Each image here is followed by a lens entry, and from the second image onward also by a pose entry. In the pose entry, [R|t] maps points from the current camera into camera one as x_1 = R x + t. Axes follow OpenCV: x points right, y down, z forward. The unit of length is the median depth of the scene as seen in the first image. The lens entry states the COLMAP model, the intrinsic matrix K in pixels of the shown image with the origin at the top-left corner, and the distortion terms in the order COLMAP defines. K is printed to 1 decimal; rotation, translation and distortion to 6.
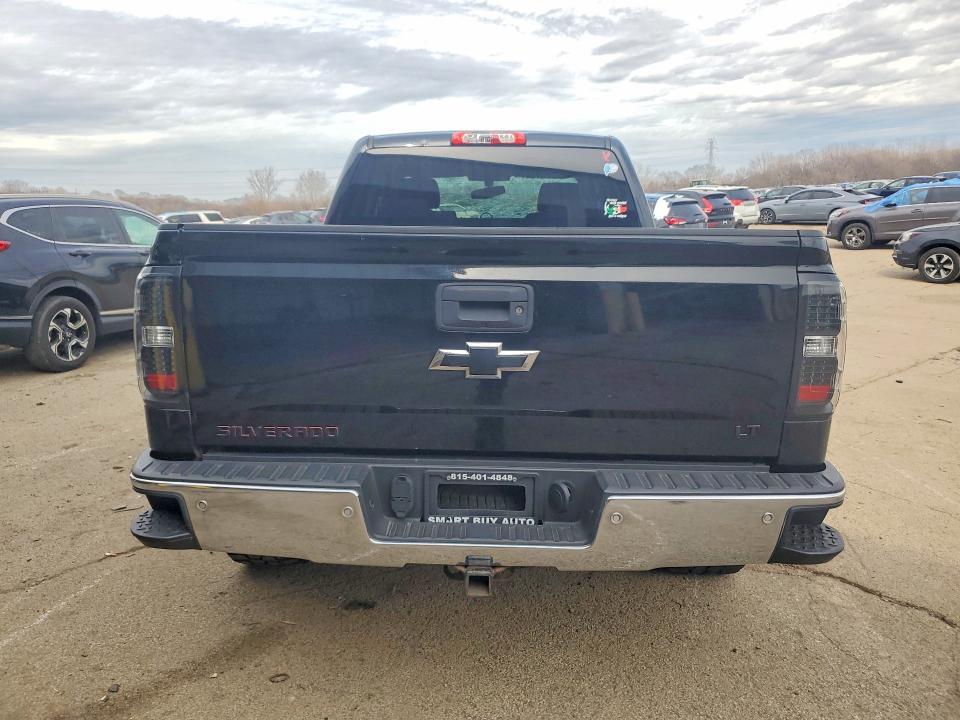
lens RADIAL K [[769.1, 0, 459.7], [0, 769.1, 357.9], [0, 0, 1]] dist [0.011441, 0.006417]
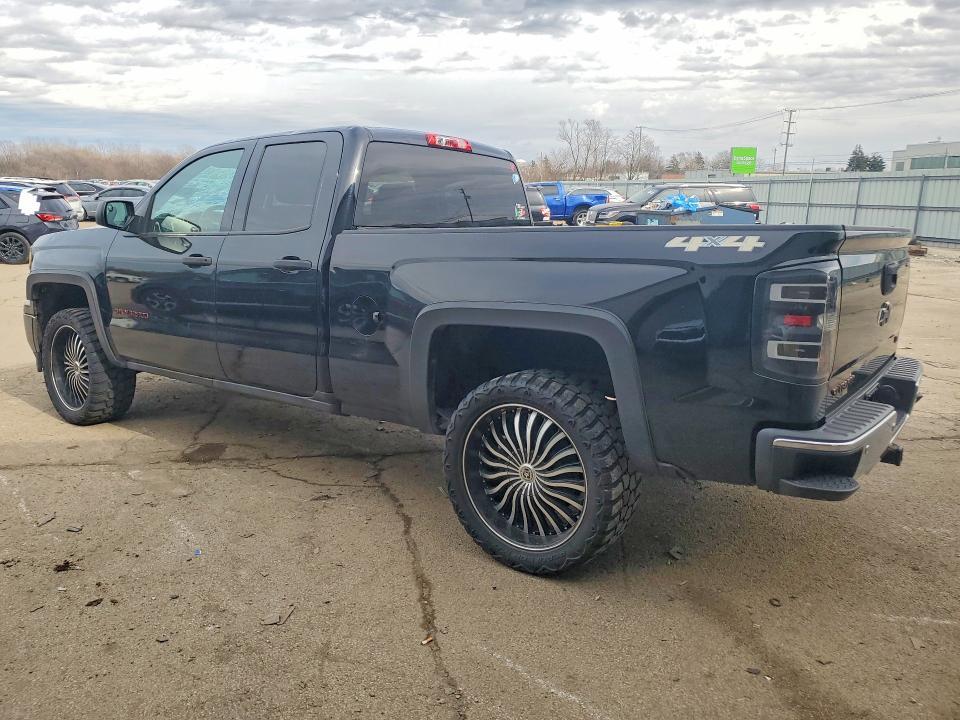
lens RADIAL K [[769.1, 0, 459.7], [0, 769.1, 357.9], [0, 0, 1]] dist [0.011441, 0.006417]
pose [[0.545277, -0.136608, 0.827050, -0.057982], [0.133324, 0.988206, 0.075325, -0.004811], [-0.827586, 0.069192, 0.557059, 0.028353]]
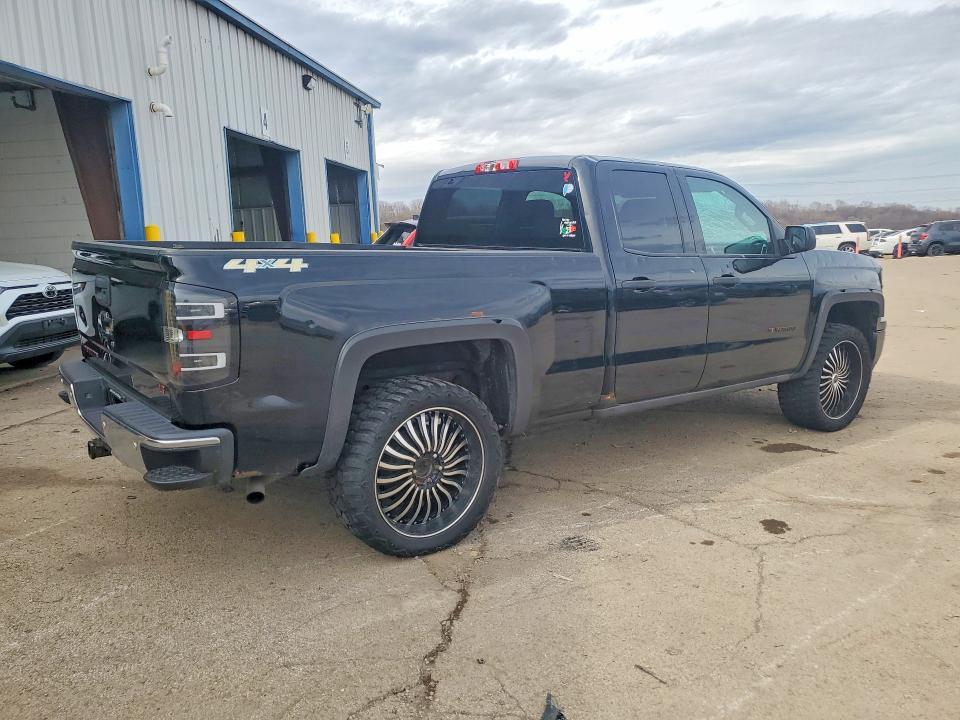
lens RADIAL K [[769.1, 0, 459.7], [0, 769.1, 357.9], [0, 0, 1]] dist [0.011441, 0.006417]
pose [[0.614762, 0.121773, -0.779255, 0.061778], [-0.131671, 0.989990, 0.050828, -0.003790], [0.777644, 0.071358, 0.624642, 0.017662]]
